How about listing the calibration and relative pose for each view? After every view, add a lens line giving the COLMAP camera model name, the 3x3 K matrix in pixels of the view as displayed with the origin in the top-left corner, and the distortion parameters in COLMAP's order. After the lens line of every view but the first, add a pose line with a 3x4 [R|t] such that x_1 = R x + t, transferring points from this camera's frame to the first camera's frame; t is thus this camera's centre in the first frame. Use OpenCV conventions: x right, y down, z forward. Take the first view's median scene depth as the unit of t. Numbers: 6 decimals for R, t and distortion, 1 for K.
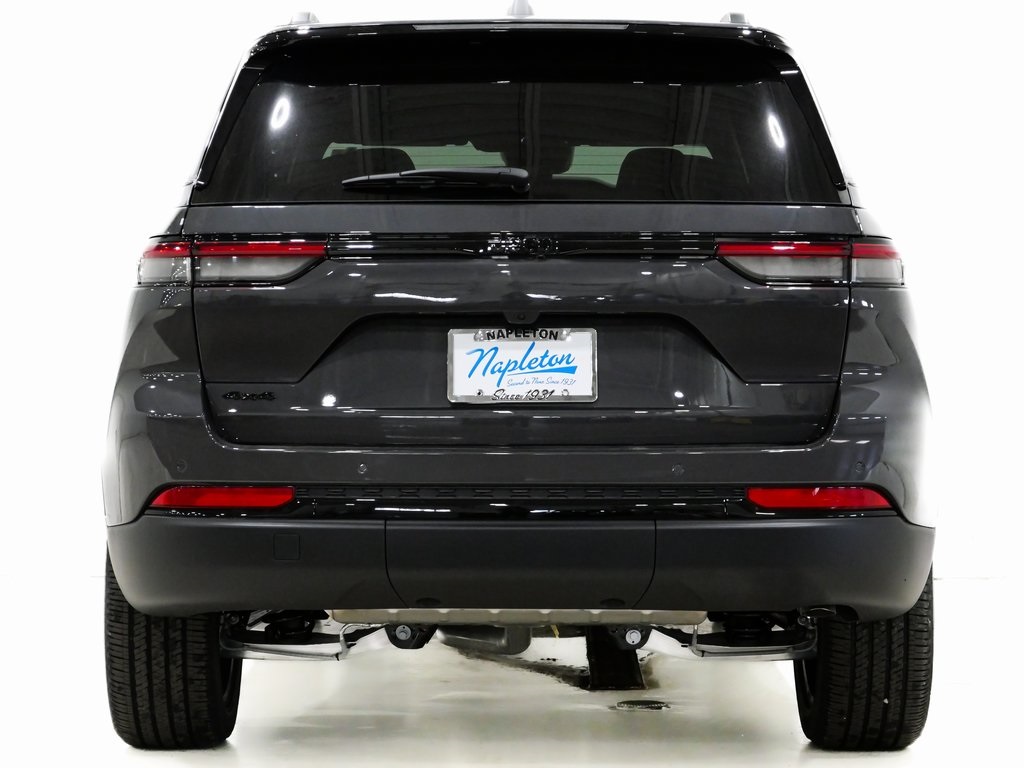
lens RADIAL K [[2627.2, 0, 509.7], [0, 2627.2, 382.8], [0, 0, 1]] dist [-0.098462, 0.000000]
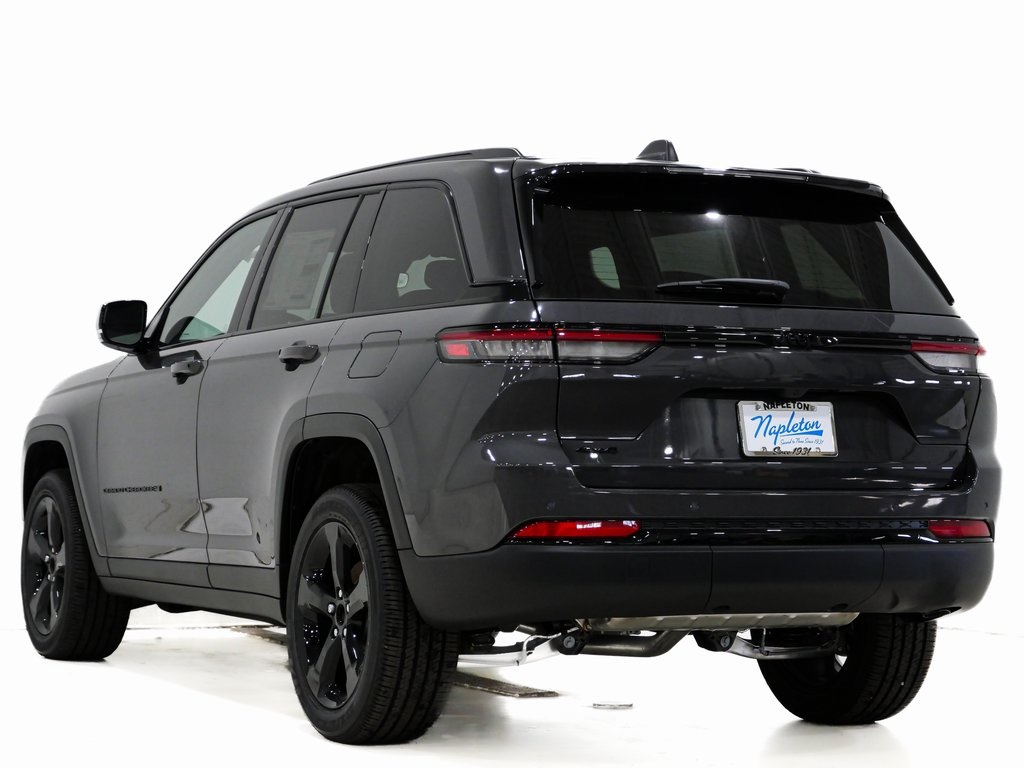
lens RADIAL K [[2654.5, 0, 518.4], [0, 2654.5, 382.3], [0, 0, 1]] dist [0.198151, 0.000000]
pose [[0.894836, 0.018304, 0.446020, -0.713444], [-0.007291, 0.999625, -0.026396, 0.006291], [-0.446336, 0.020368, 0.894634, -0.143292]]
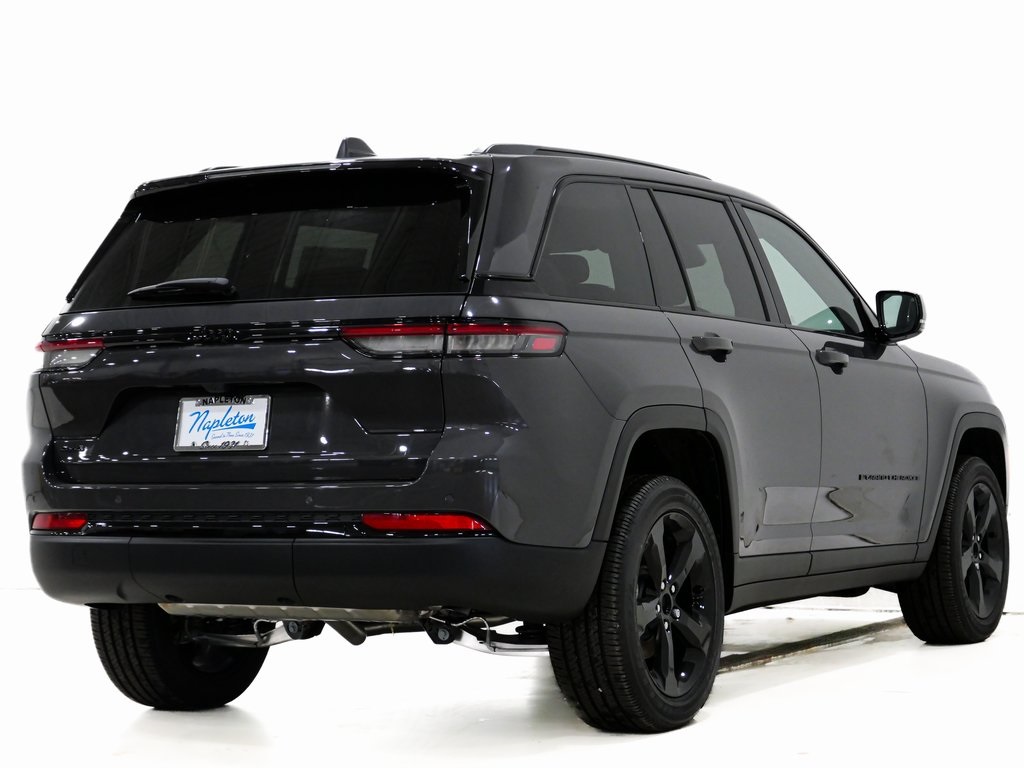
lens RADIAL K [[2608.0, 0, 513.6], [0, 2608.0, 384.5], [0, 0, 1]] dist [-0.124418, 0.000000]
pose [[0.872951, -0.025532, -0.487139, 0.782065], [0.016335, 0.999599, -0.023119, 0.006739], [0.487534, 0.012225, 0.873018, -0.094597]]
